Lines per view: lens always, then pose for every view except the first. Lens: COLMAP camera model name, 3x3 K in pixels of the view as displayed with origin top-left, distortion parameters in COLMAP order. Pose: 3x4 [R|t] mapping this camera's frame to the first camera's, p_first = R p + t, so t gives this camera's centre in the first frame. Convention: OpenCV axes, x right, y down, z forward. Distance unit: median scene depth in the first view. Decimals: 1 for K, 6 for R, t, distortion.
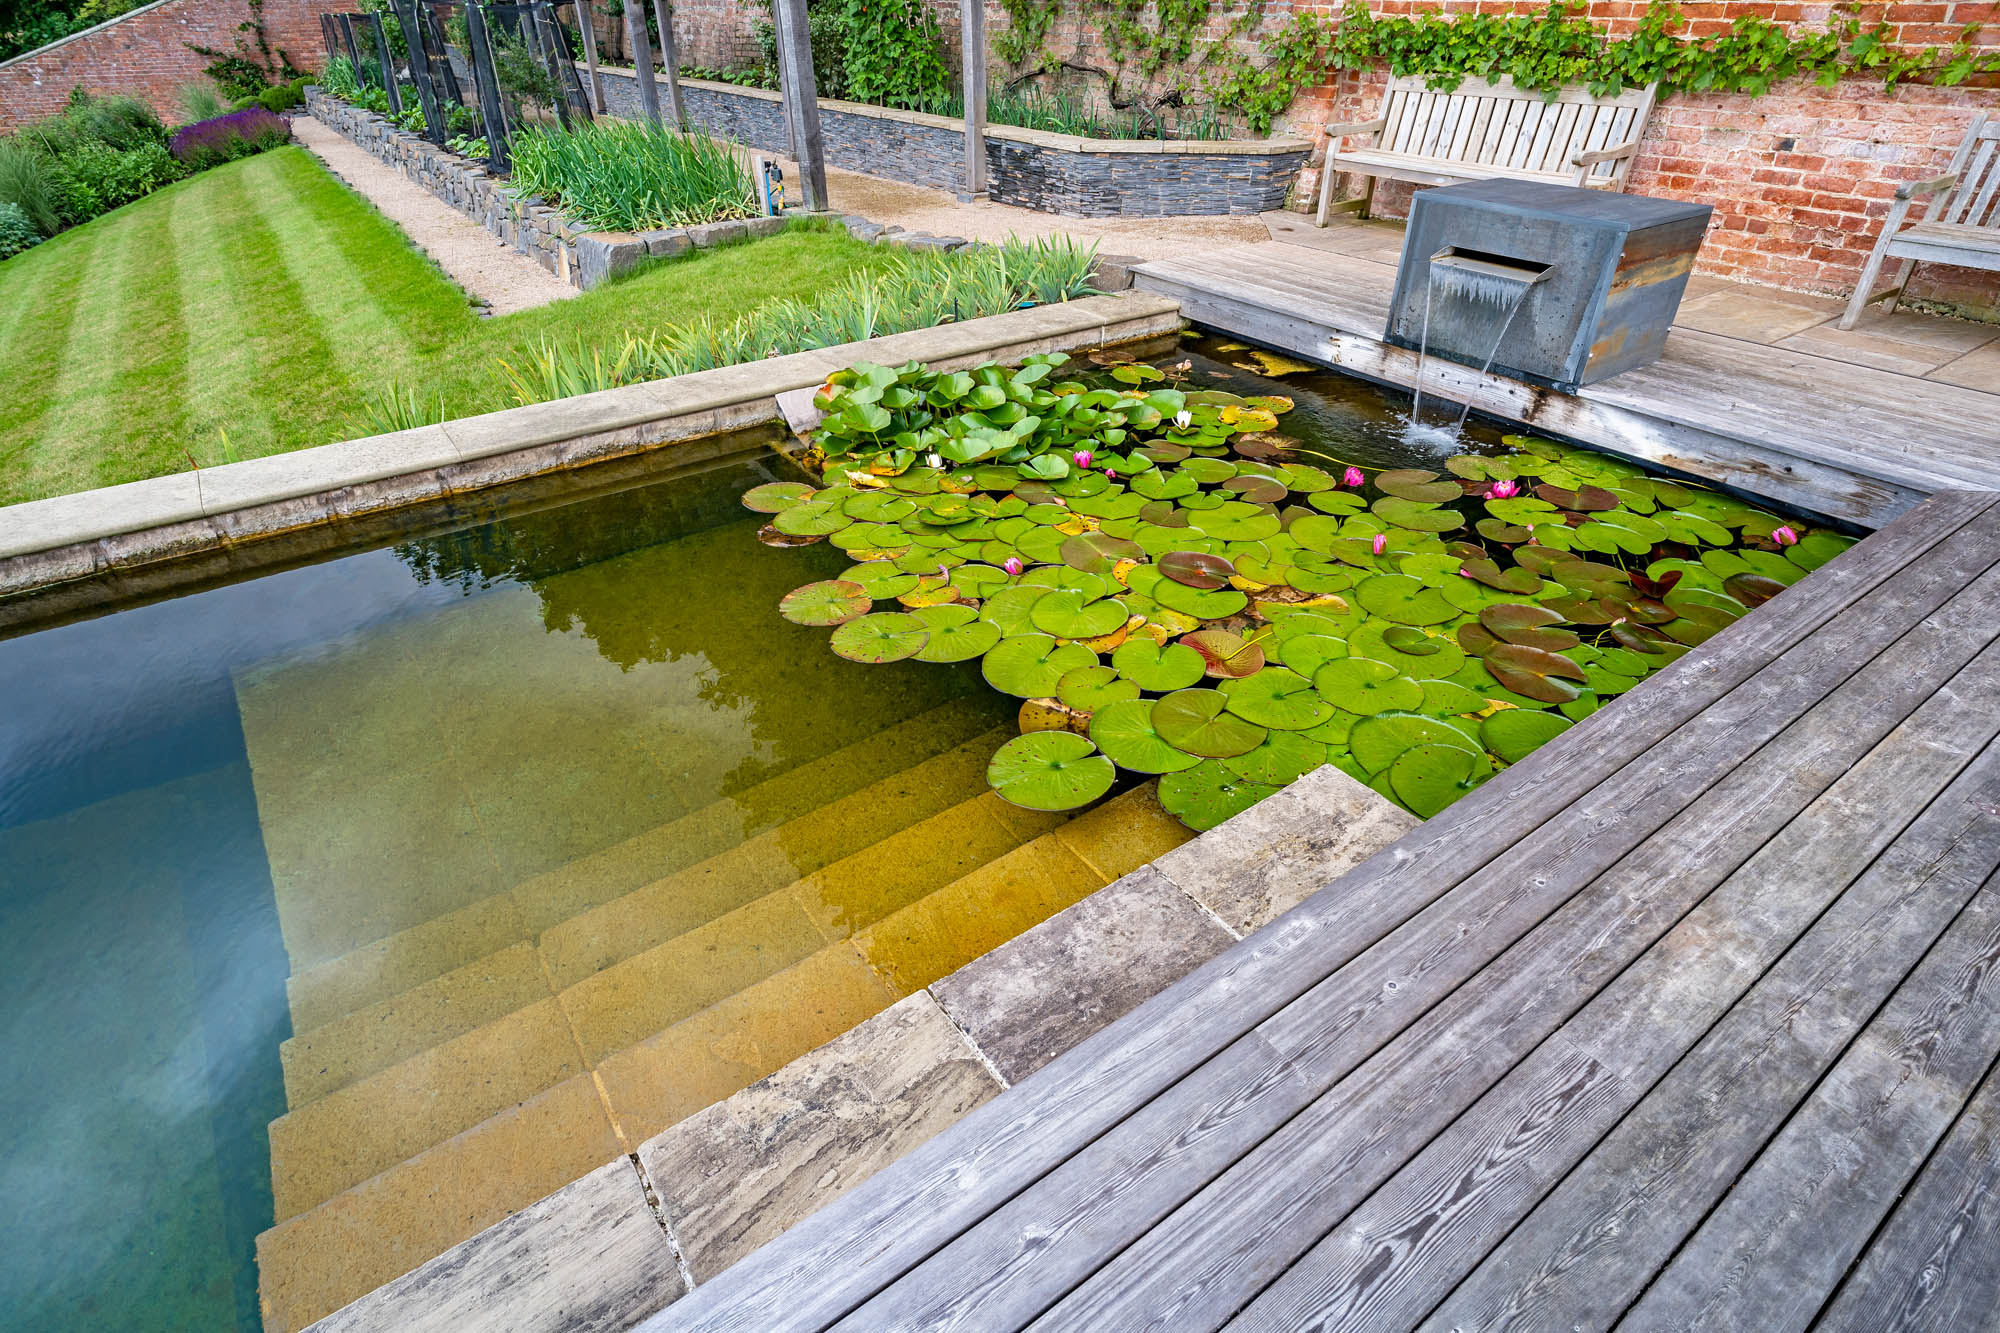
lens RADIAL K [[1017.0, 0, 1000.0], [0, 1017.0, 666.5], [0, 0, 1]] dist [-0.005034, 0.002578]
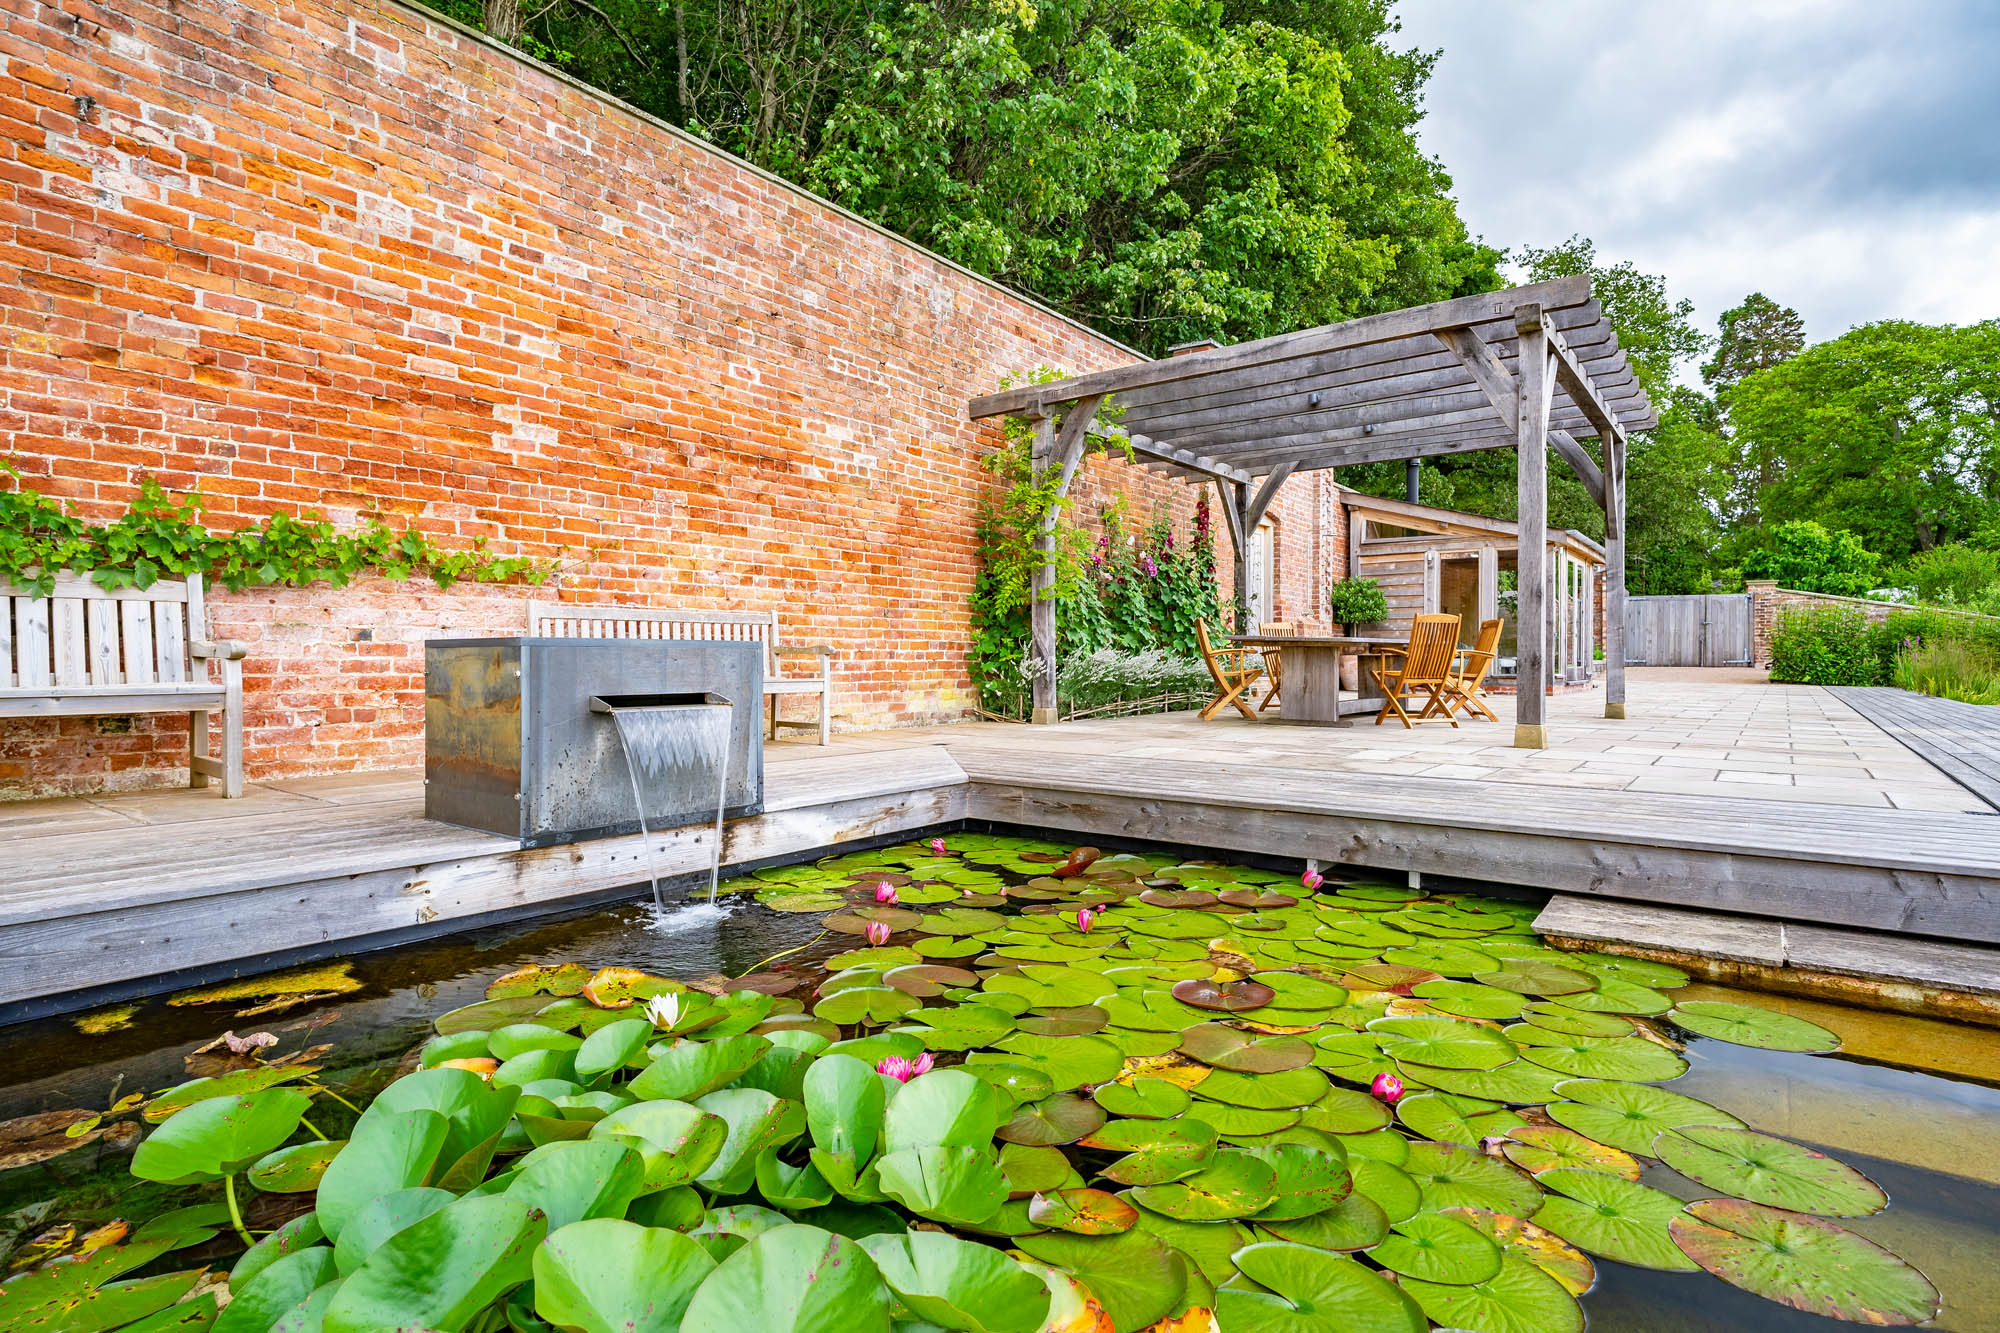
lens RADIAL K [[1017.0, 0, 1000.0], [0, 1017.0, 666.5], [0, 0, 1]] dist [-0.005034, 0.002578]
pose [[-0.290424, -0.000378, 0.956898, -0.303844], [0.532418, 0.830850, 0.161921, -0.325729], [-0.795100, 0.556496, -0.241098, 0.769312]]
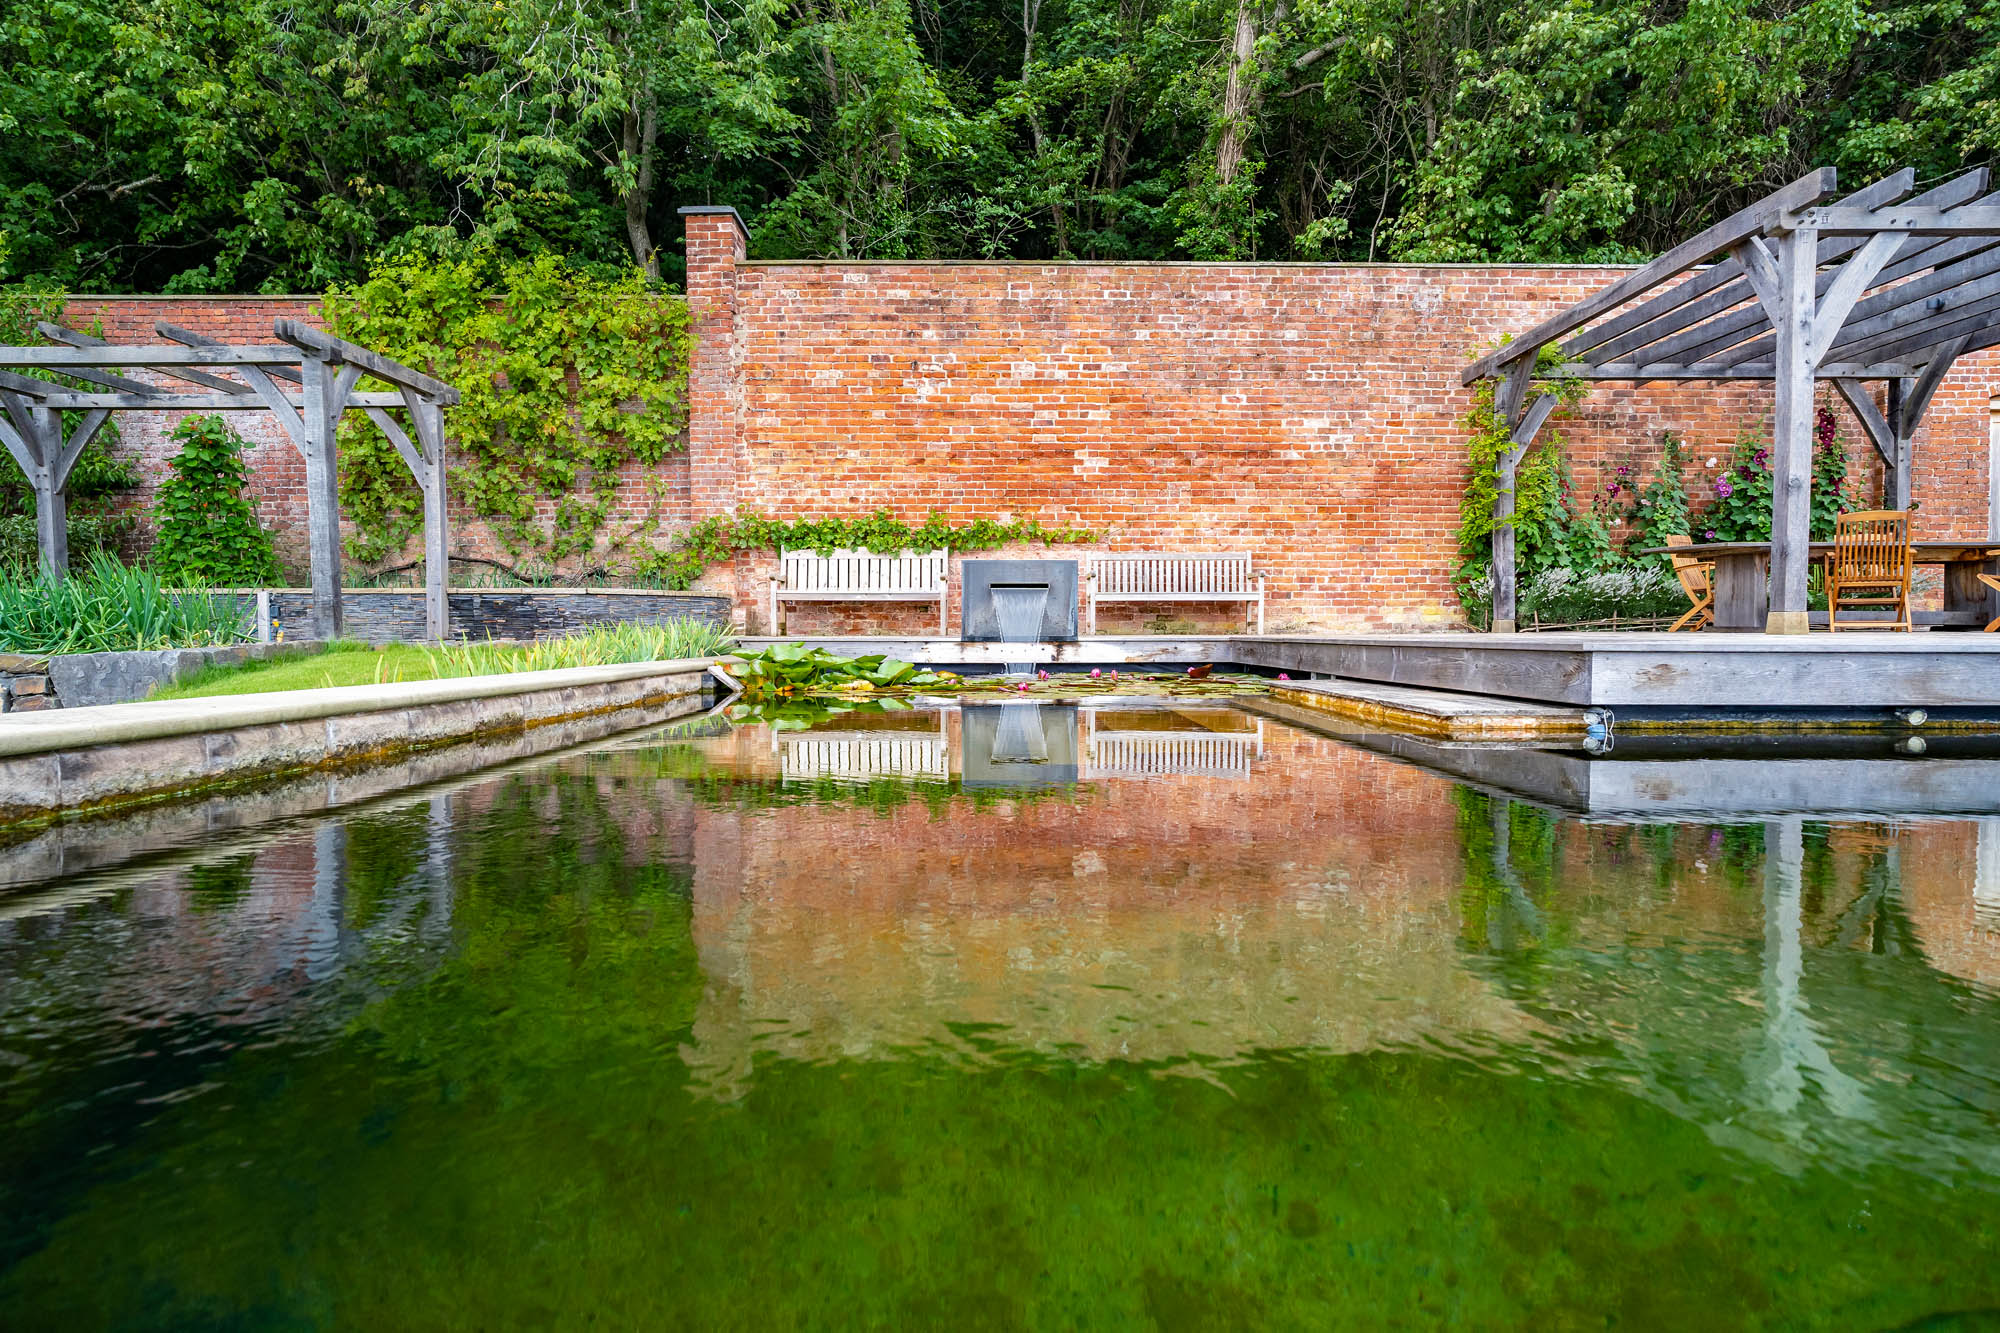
lens RADIAL K [[1017.0, 0, 1000.0], [0, 1017.0, 666.5], [0, 0, 1]] dist [-0.005034, 0.002578]
pose [[0.568300, -0.025373, 0.822430, -0.912060], [0.454590, 0.842814, -0.288120, 0.218721], [-0.685845, 0.537607, 0.490505, 0.122395]]
